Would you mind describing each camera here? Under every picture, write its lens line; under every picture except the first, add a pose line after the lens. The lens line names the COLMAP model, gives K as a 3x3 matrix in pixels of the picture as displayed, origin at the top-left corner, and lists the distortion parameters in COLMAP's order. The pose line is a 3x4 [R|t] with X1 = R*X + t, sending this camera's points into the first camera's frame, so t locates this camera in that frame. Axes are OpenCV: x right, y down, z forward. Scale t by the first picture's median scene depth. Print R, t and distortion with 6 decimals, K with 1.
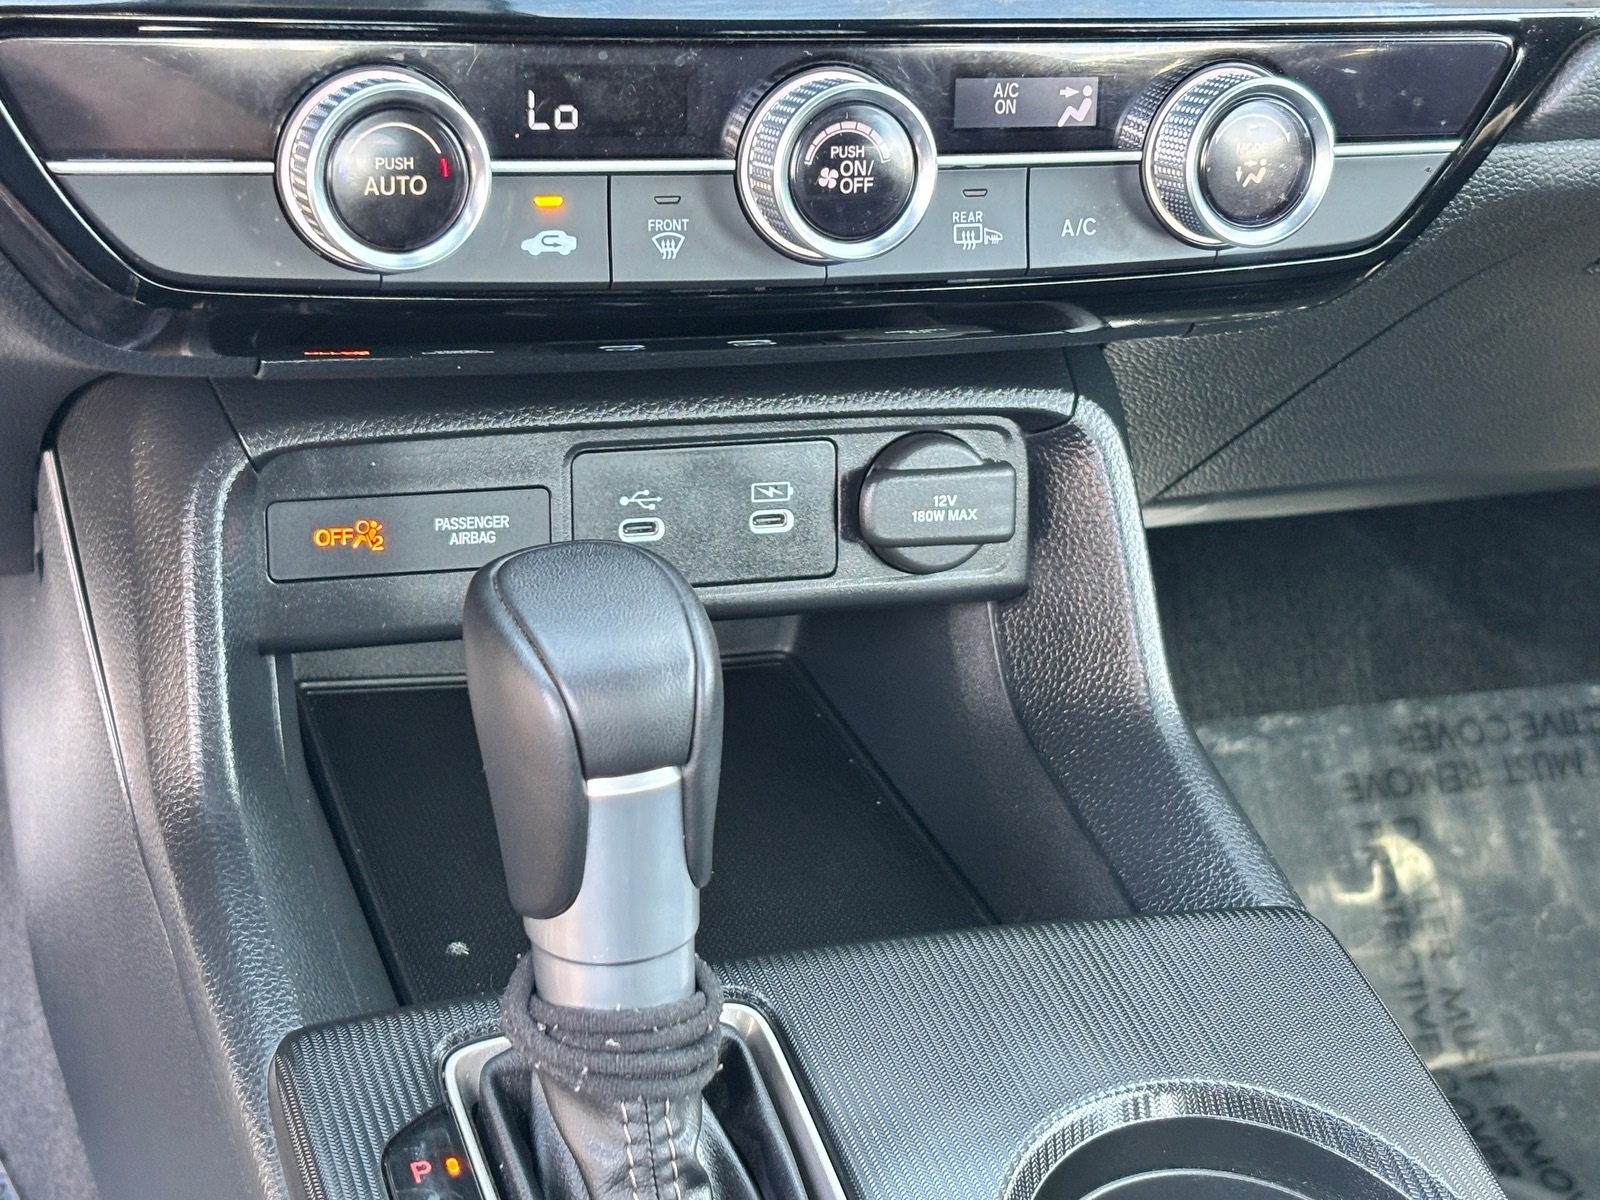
lens RADIAL K [[2942.2, 0, 790.1], [0, 2942.2, 591.2], [0, 0, 1]] dist [0.161500, 0.000000]
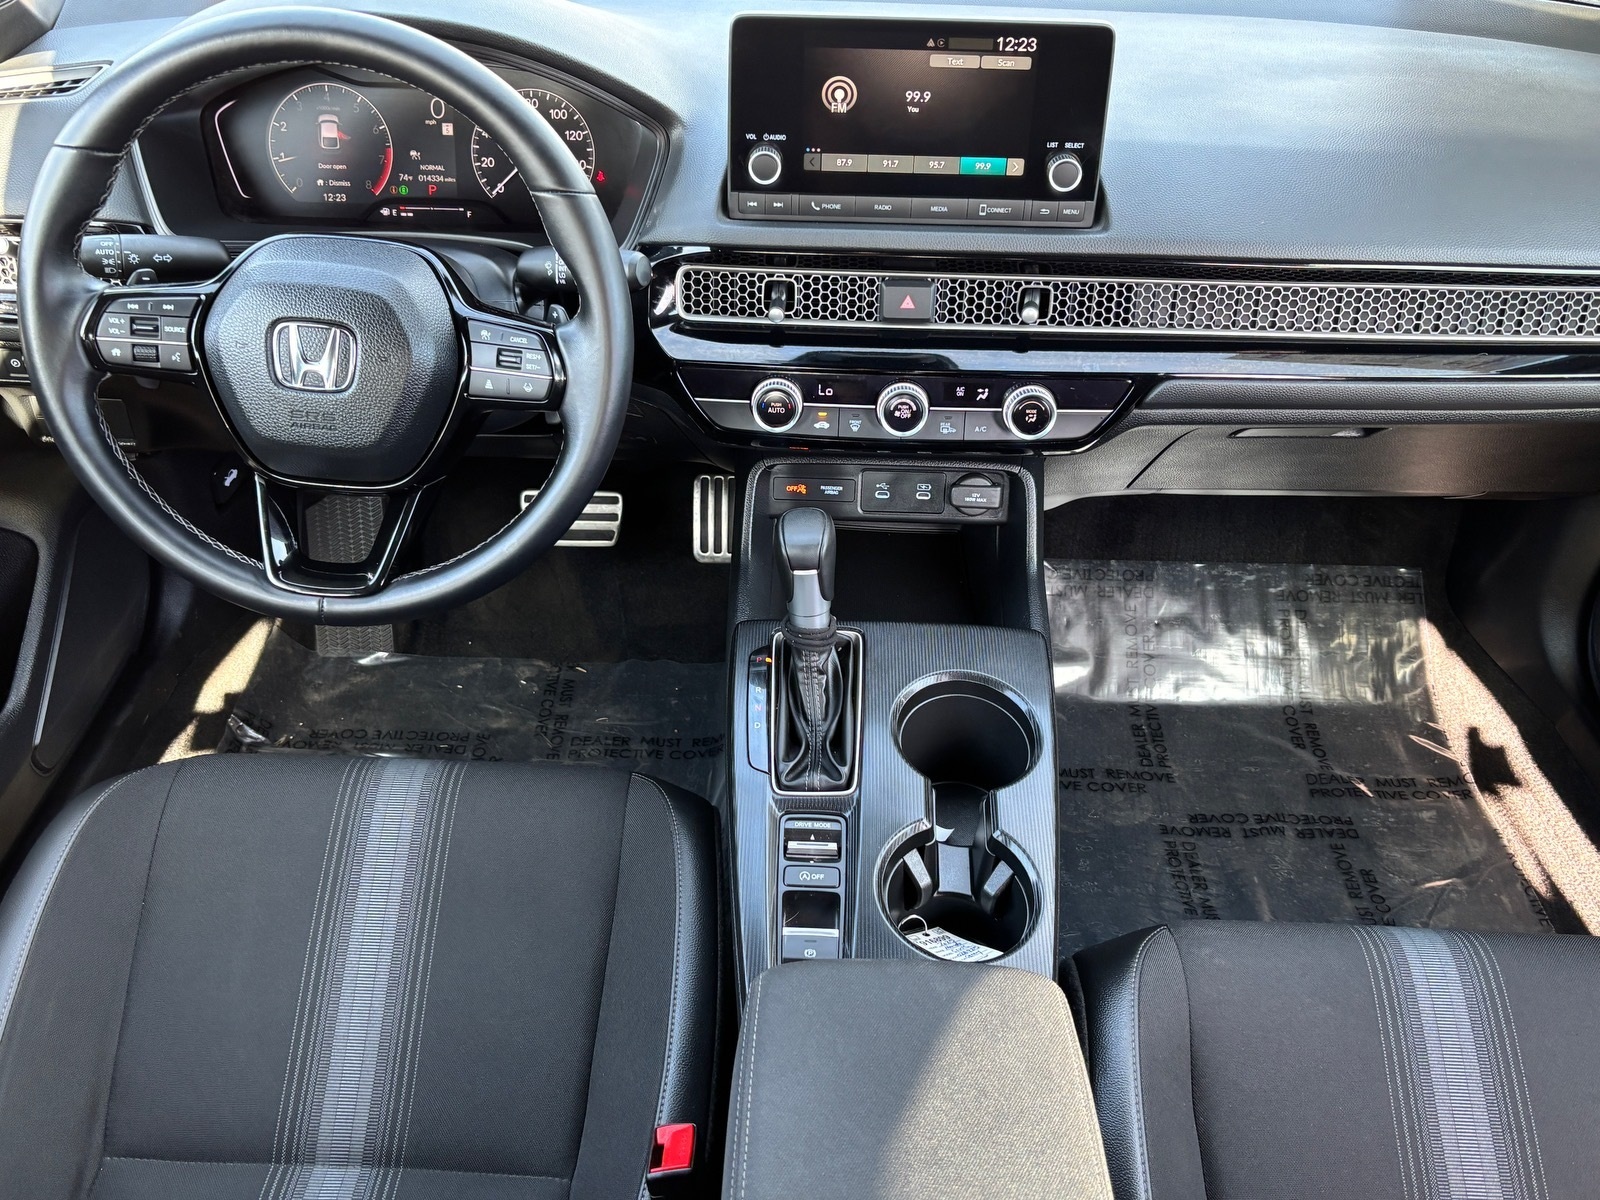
lens RADIAL K [[1453.1, 0, 800.6], [0, 1453.1, 627.1], [0, 0, 1]] dist [0.010517, 0.000000]
pose [[0.922087, 0.152582, -0.355633, 0.544494], [-0.099000, 0.981416, 0.164382, -0.154016], [0.374106, -0.116367, 0.920056, -0.677491]]
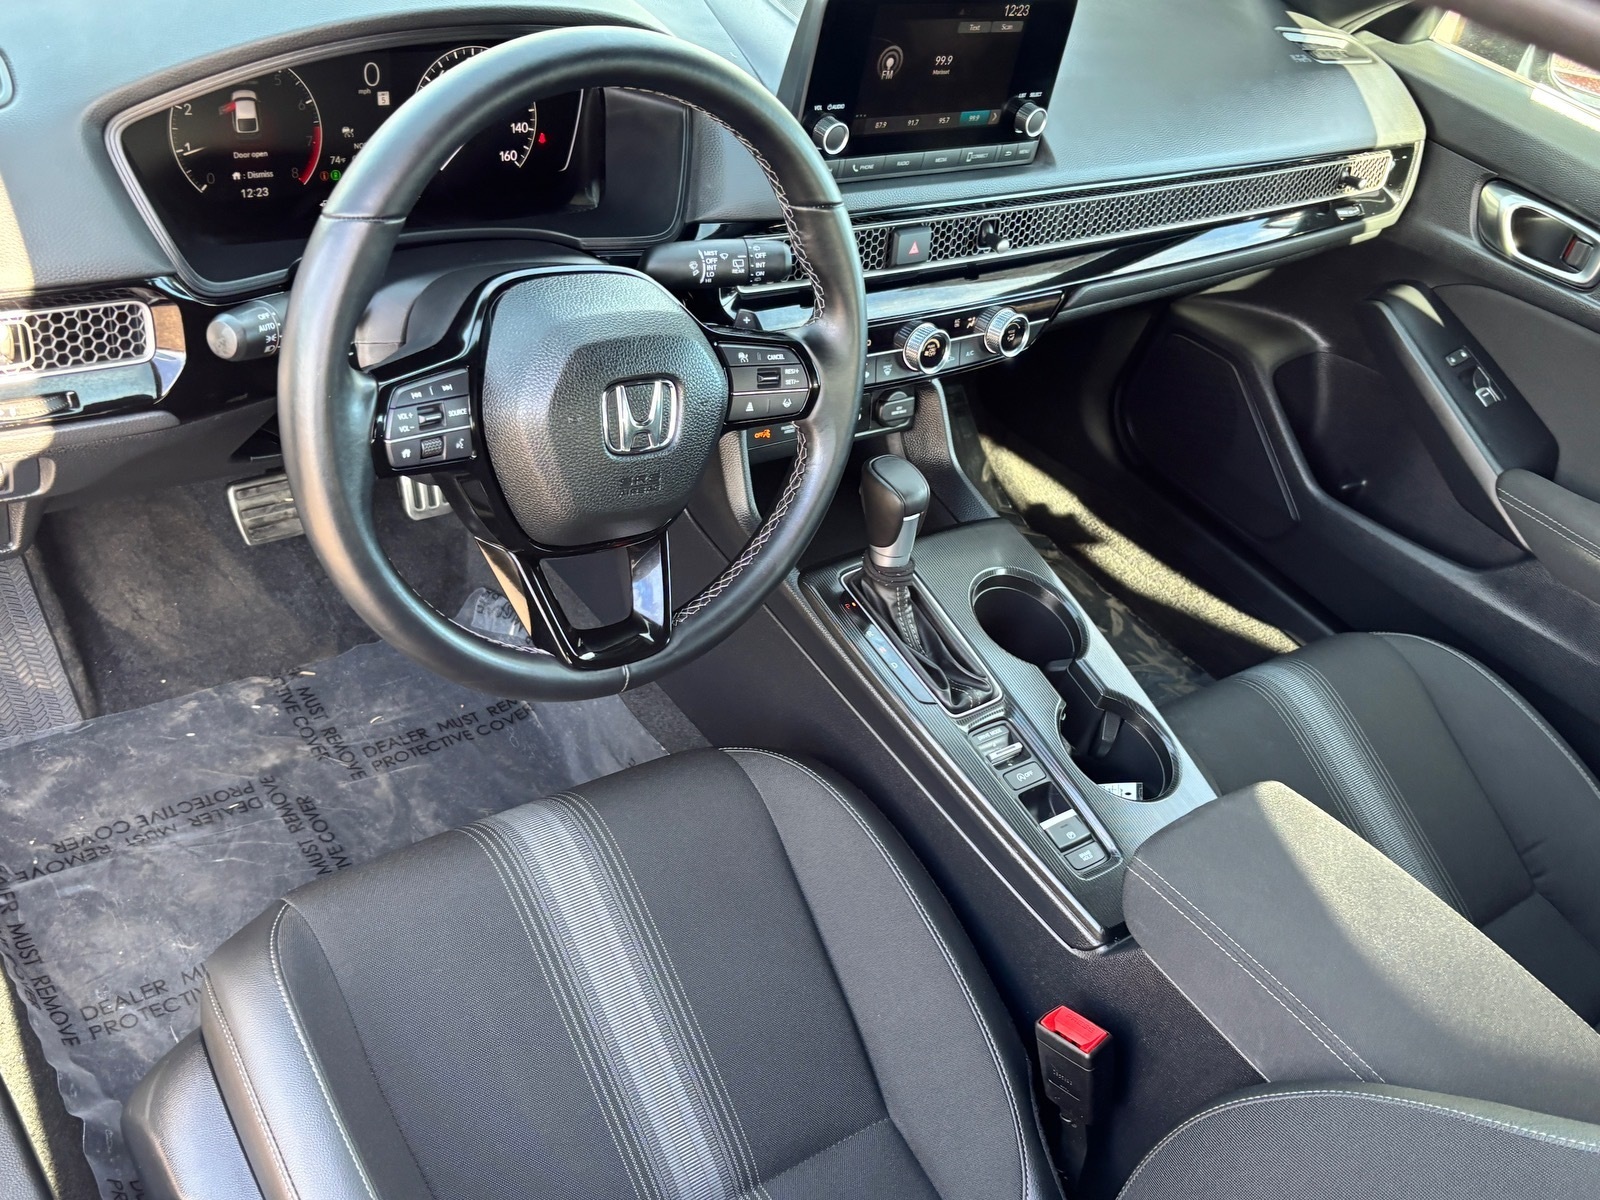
lens RADIAL K [[1562.3, 0, 806.4], [0, 1562.3, 628.3], [0, 0, 1]] dist [0.002833, 0.000000]
pose [[0.949948, -0.091426, 0.298730, -0.748122], [0.009437, 0.964181, 0.265078, -0.319117], [-0.312264, -0.248992, 0.916785, -0.891782]]
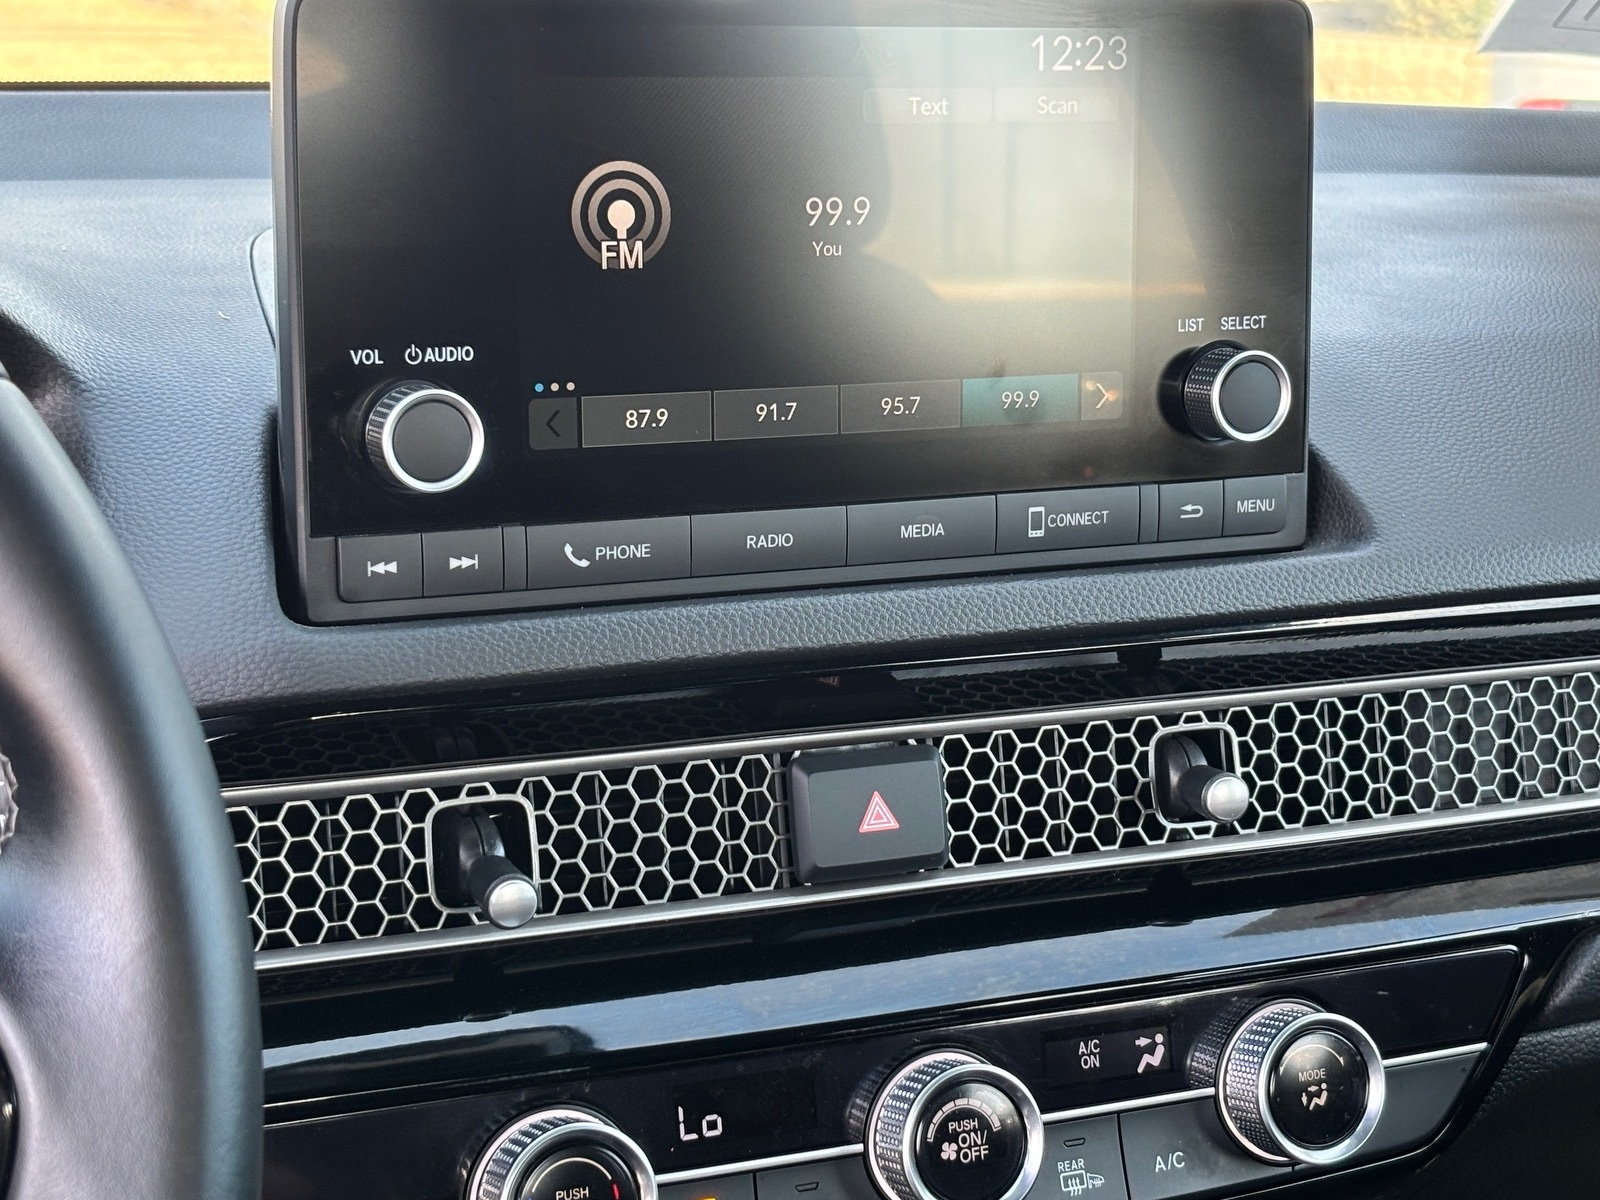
lens RADIAL K [[2942.2, 0, 808.7], [0, 2942.2, 605.7], [0, 0, 1]] dist [0.161500, 0.000000]
pose [[0.993688, -0.103103, 0.044201, -0.063855], [0.110856, 0.962855, -0.246214, -0.065291], [-0.017174, 0.249560, 0.968207, -0.123753]]
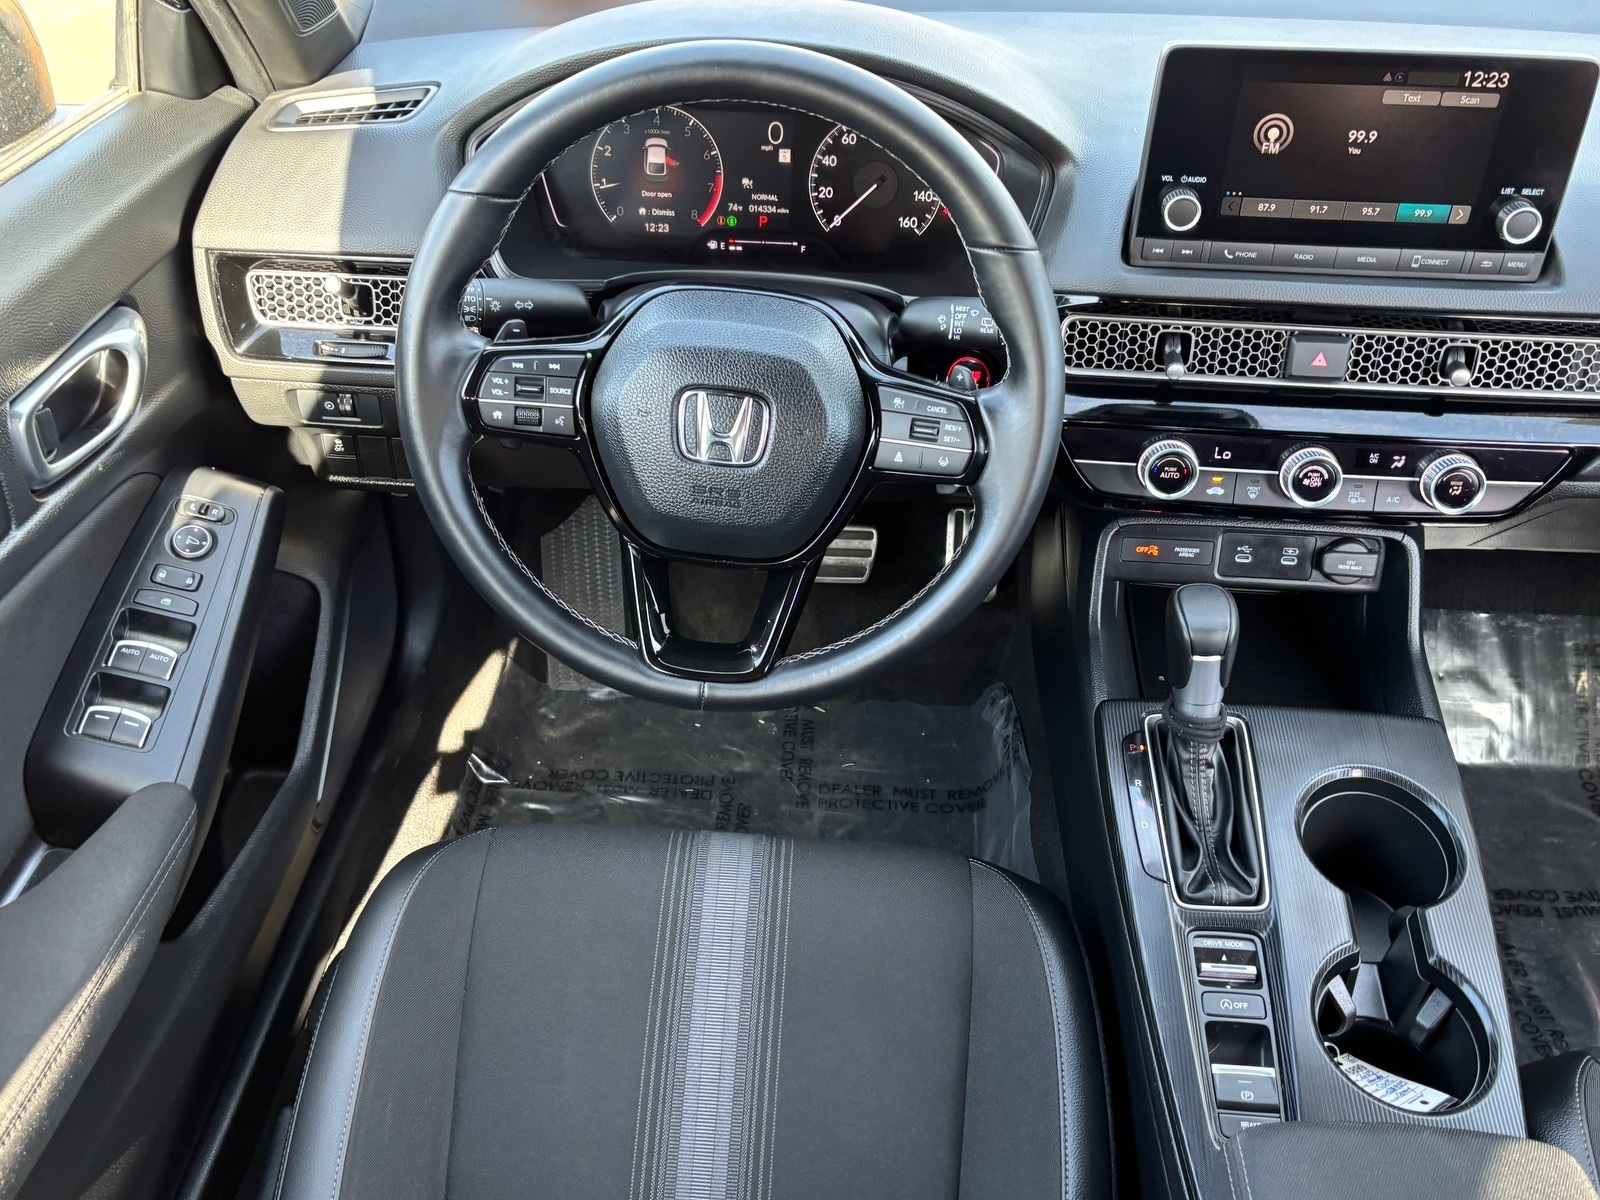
lens RADIAL K [[1453.1, 0, 789.9], [0, 1453.1, 621.9], [0, 0, 1]] dist [0.010517, 0.000000]
pose [[0.905087, 0.178984, -0.385723, 0.137468], [-0.114874, 0.976290, 0.183471, -0.206926], [0.409416, -0.121748, 0.904188, -0.677586]]
